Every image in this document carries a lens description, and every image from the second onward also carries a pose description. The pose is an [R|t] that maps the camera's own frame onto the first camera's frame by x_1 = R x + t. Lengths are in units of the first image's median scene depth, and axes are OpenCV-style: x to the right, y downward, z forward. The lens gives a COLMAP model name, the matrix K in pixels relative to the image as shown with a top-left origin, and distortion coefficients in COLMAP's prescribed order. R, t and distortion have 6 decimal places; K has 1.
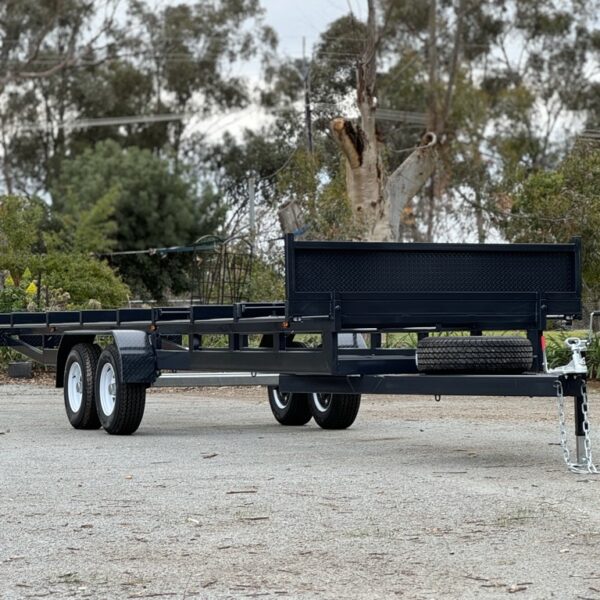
lens RADIAL K [[2349.1, 0, 297.2], [0, 2349.1, 298.7], [0, 0, 1]] dist [0.123982, 0.000000]
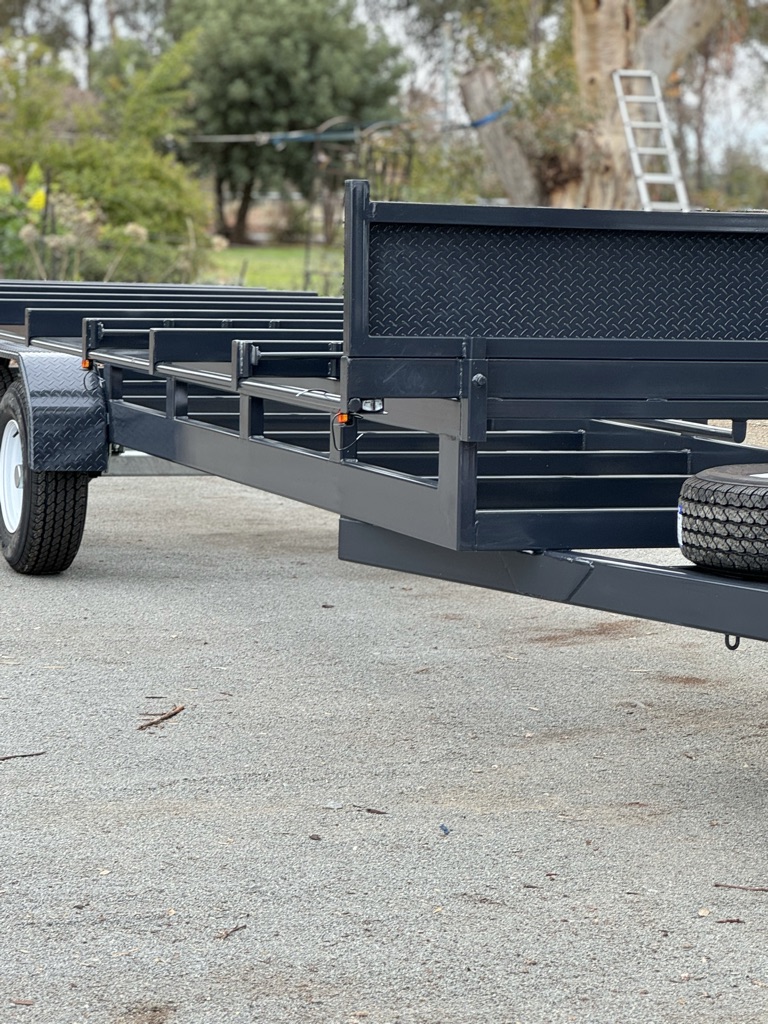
lens RADIAL K [[3005.6, 0, 382.9], [0, 3005.6, 515.1], [0, 0, 1]] dist [0.198132, 0.000000]
pose [[0.998402, 0.037976, -0.041841, 0.009259], [-0.033146, 0.993309, 0.110629, -0.011250], [0.045762, -0.109065, 0.992981, 0.205549]]
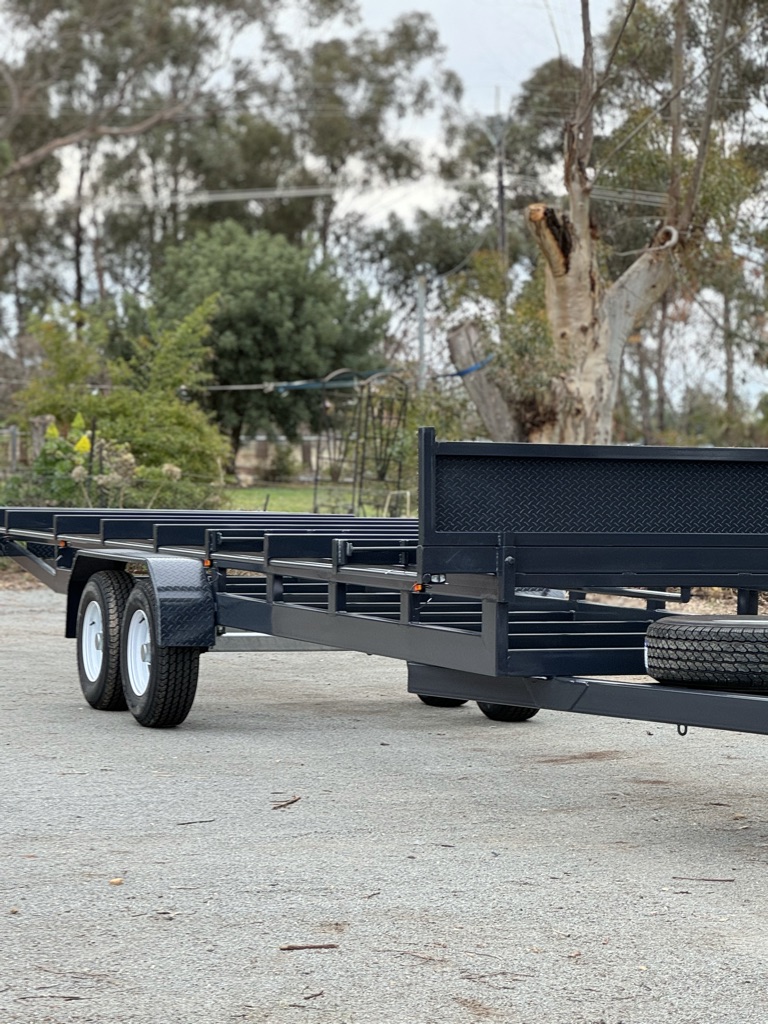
lens RADIAL K [[3005.6, 0, 395.2], [0, 3005.6, 504.6], [0, 0, 1]] dist [0.198132, 0.000000]
pose [[0.999282, 0.023462, -0.029738, 0.004410], [-0.022642, 0.999362, 0.027637, -0.011742], [0.030368, -0.026944, 0.999176, 0.109226]]
